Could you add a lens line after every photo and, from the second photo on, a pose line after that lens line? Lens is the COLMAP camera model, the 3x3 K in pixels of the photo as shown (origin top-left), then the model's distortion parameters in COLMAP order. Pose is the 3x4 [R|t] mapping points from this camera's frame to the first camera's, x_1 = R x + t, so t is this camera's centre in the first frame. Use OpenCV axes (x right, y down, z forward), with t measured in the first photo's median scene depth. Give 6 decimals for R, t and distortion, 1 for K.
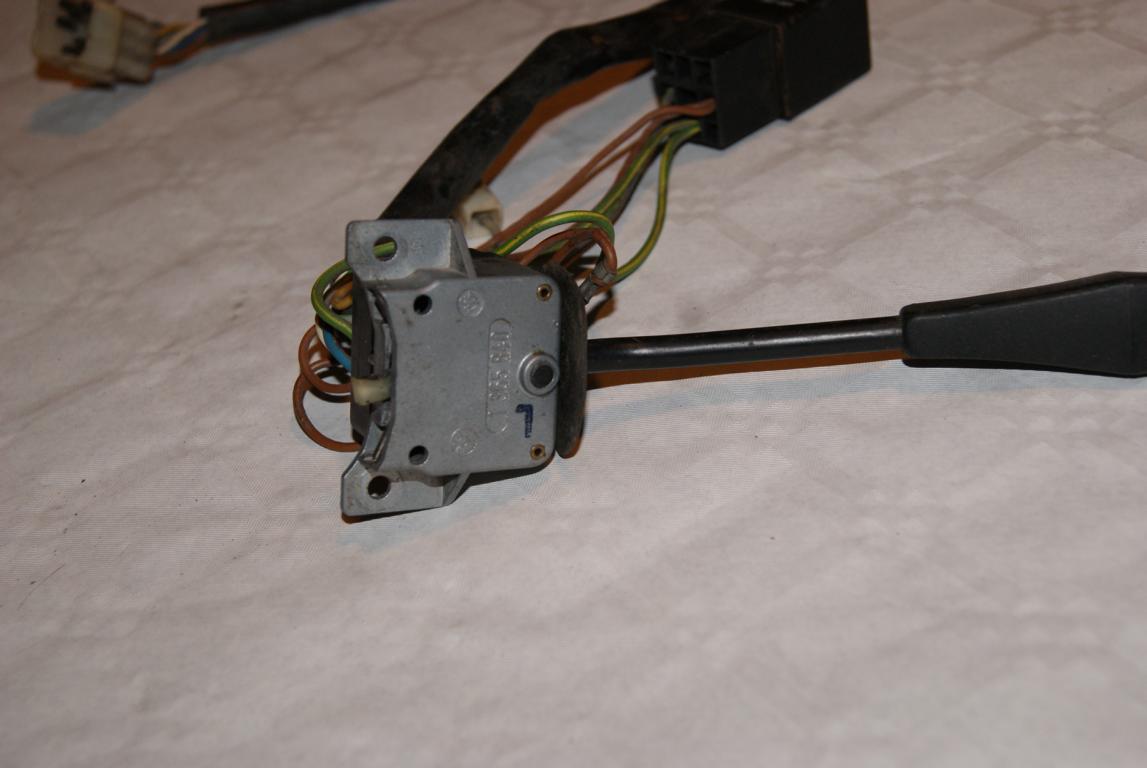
lens RADIAL K [[1775.6, 0, 573.5], [0, 1775.6, 384.0], [0, 0, 1]] dist [-0.037517, -0.068458]
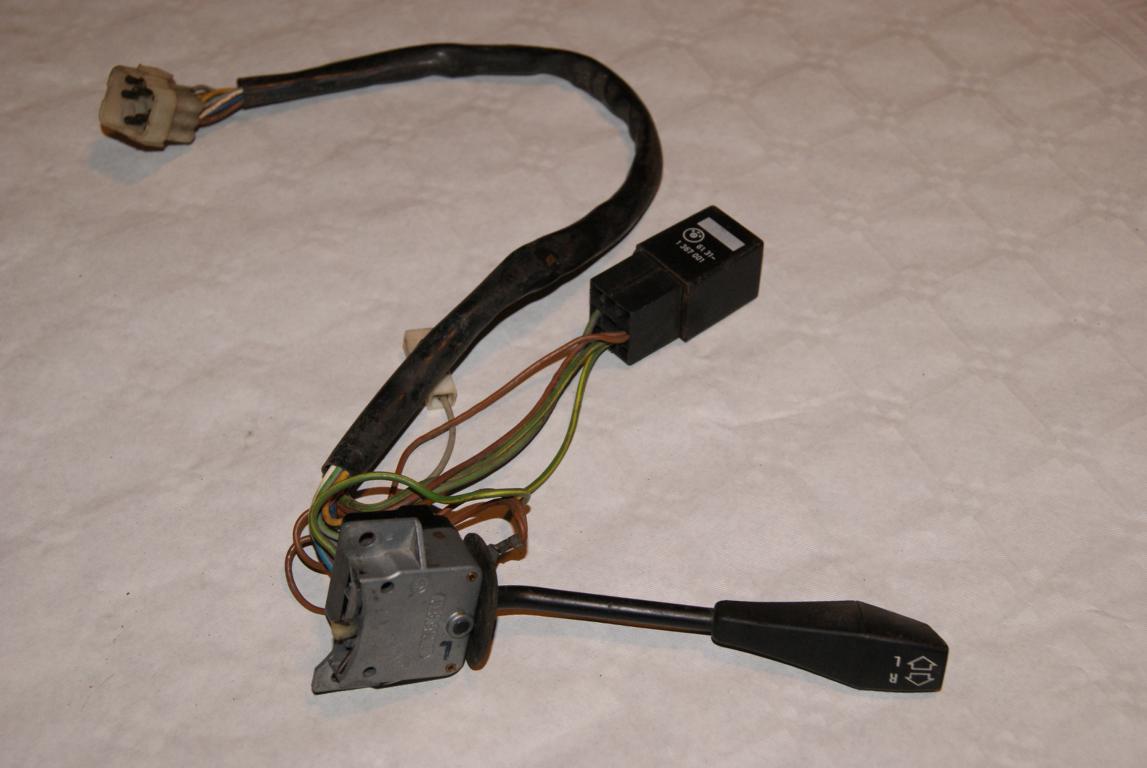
lens RADIAL K [[1720.2, 0, 573.5], [0, 1720.2, 384.0], [0, 0, 1]] dist [-0.039433, -0.155135]
pose [[0.985006, 0.159182, 0.066524, -0.047071], [-0.170270, 0.959075, 0.226238, -0.474706], [-0.027788, -0.234173, 0.971798, -0.289885]]
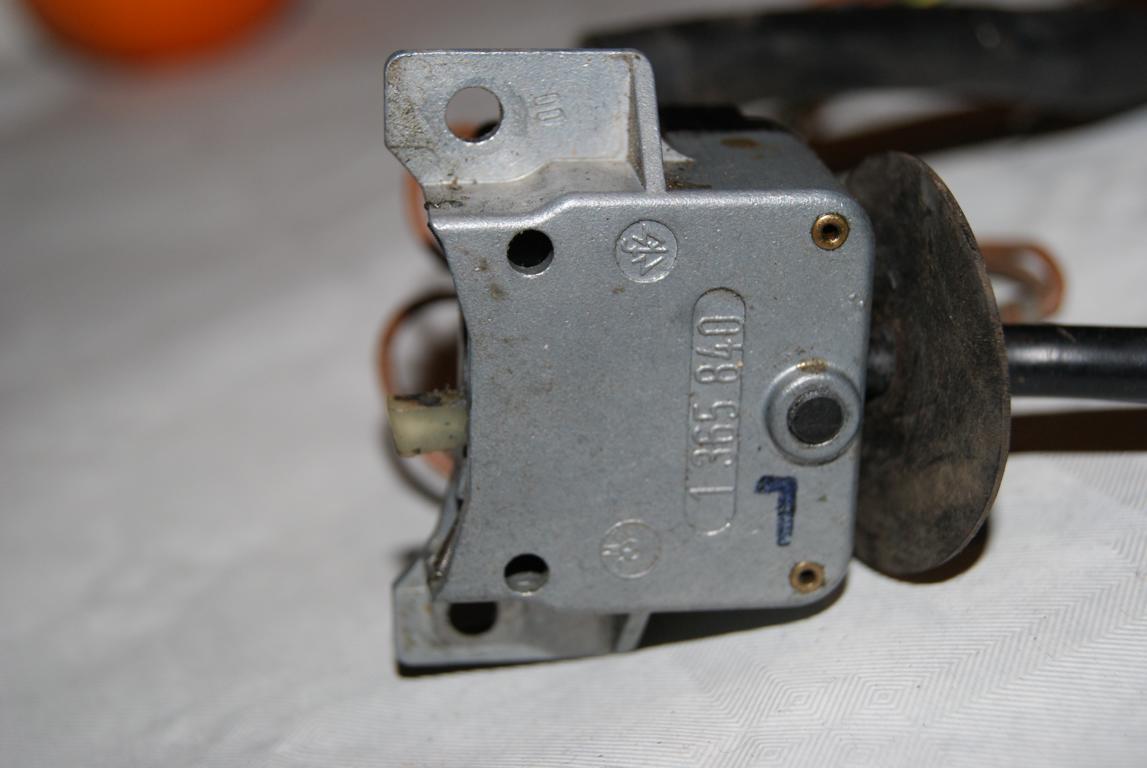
lens RADIAL K [[1986.4, 0, 573.5], [0, 1986.4, 384.0], [0, 0, 1]] dist [-0.029485, -0.007111]
pose [[0.947794, 0.087102, -0.306755, 0.067505], [-0.051534, 0.991165, 0.122213, -0.062798], [0.314690, -0.100025, 0.943909, 0.464881]]
